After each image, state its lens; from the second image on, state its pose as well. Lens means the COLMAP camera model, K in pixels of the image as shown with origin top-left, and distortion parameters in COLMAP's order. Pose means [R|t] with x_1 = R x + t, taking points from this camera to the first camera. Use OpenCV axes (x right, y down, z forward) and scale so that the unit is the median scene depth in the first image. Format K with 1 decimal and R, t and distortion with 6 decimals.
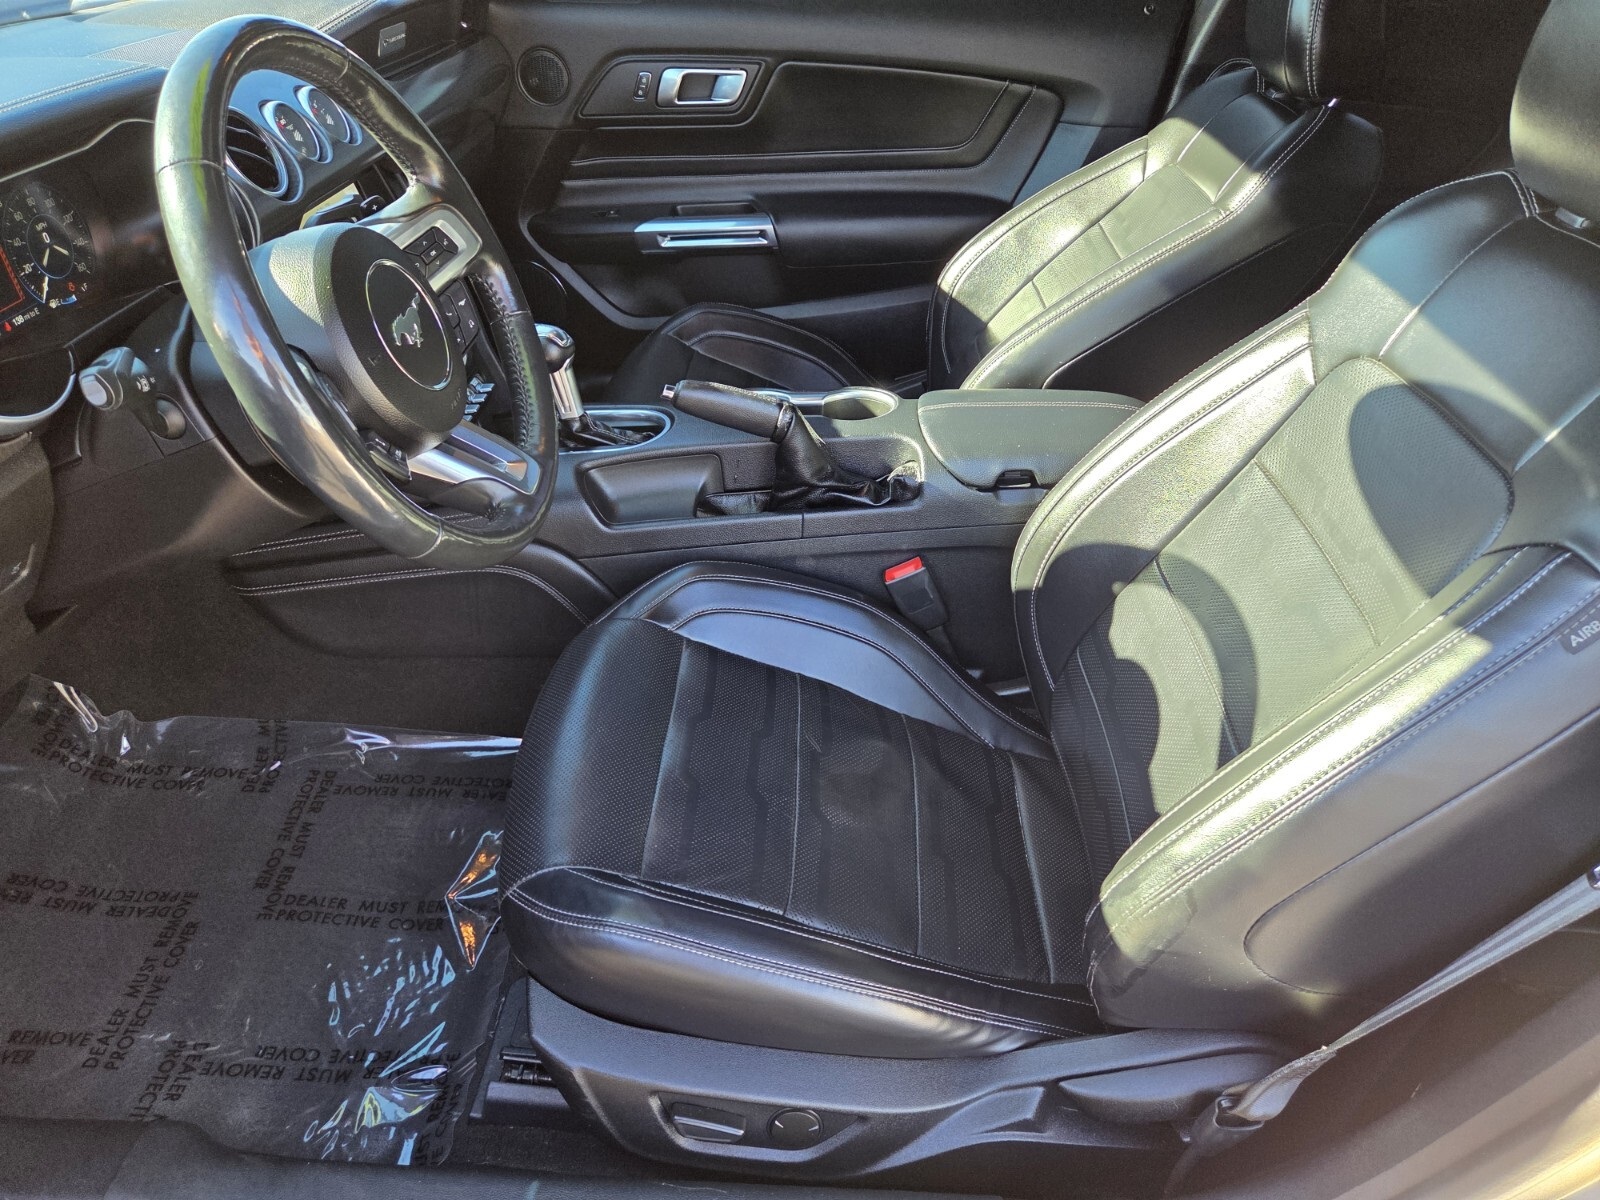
lens RADIAL K [[1076.5, 0, 804.7], [0, 1076.5, 600.1], [0, 0, 1]] dist [0.050786, -0.036044]
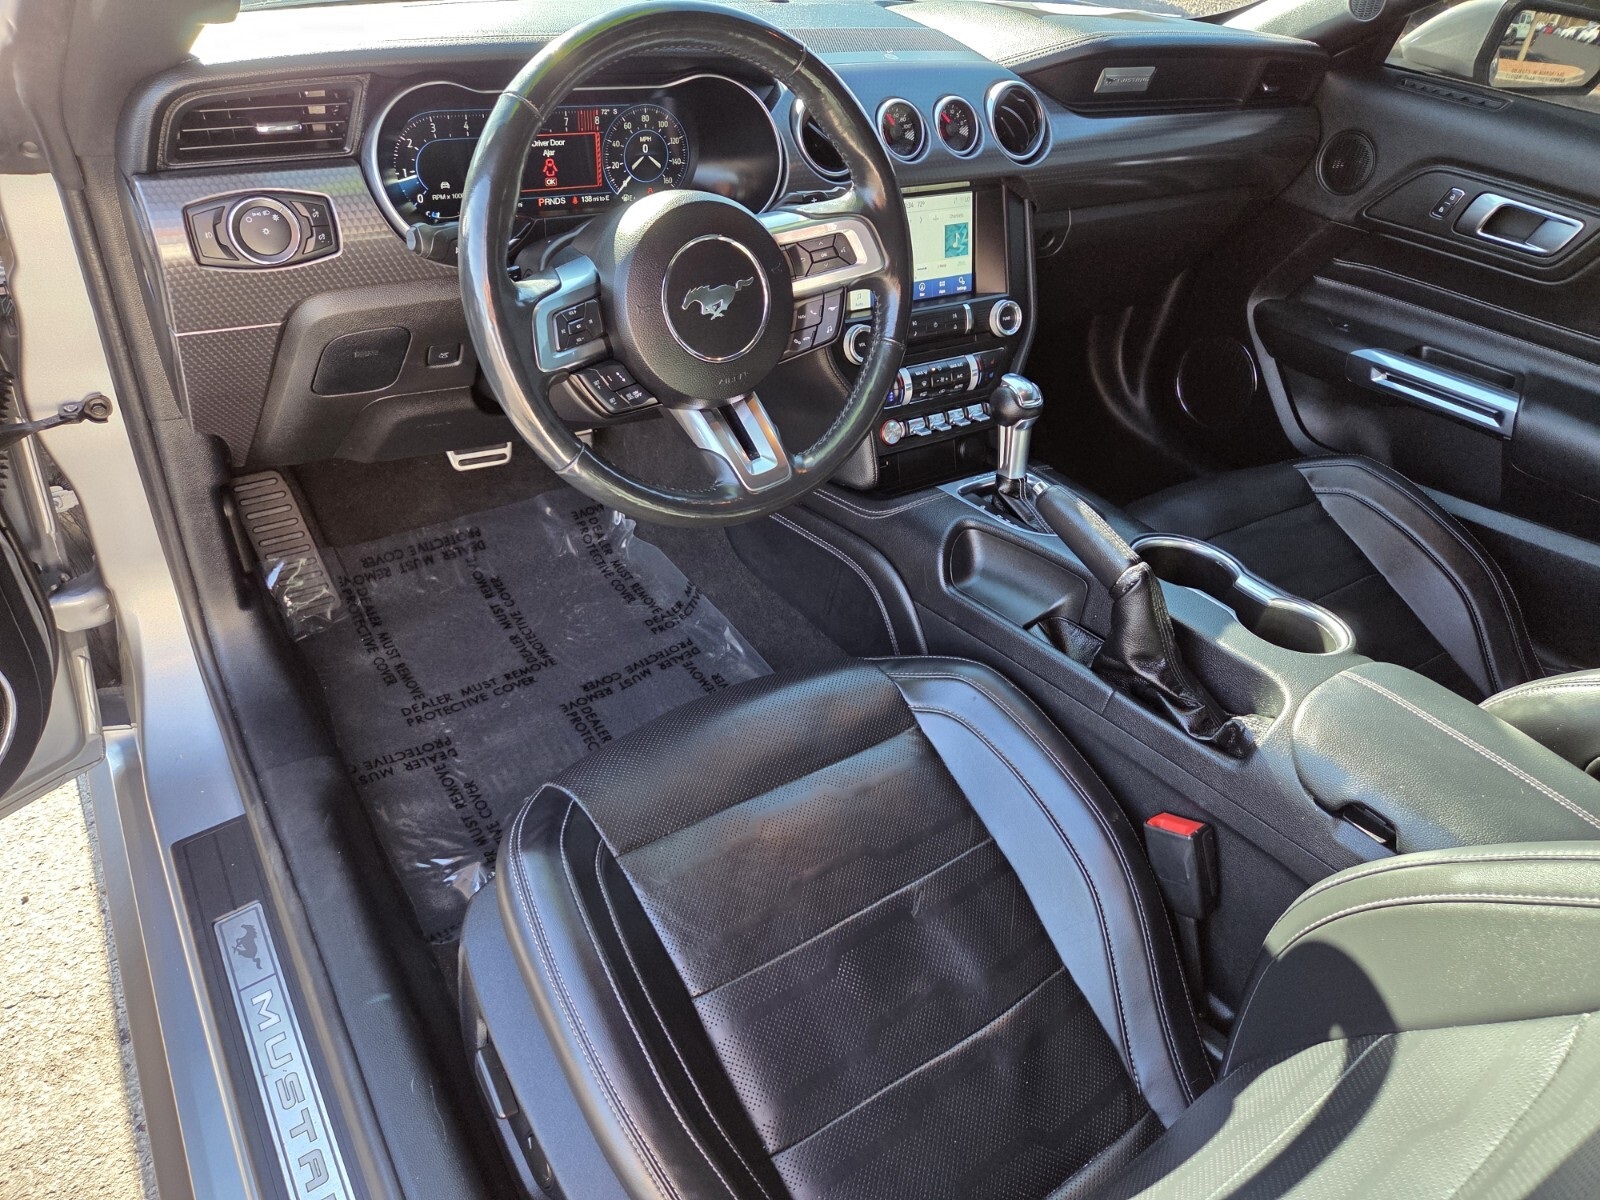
lens RADIAL K [[1076.5, 0, 826.3], [0, 1076.5, 600.6], [0, 0, 1]] dist [0.050786, -0.036044]
pose [[0.602960, 0.511675, -0.612068, 0.332731], [-0.529464, 0.830558, 0.172743, -0.160654], [0.596747, 0.219911, 0.771707, 0.195274]]
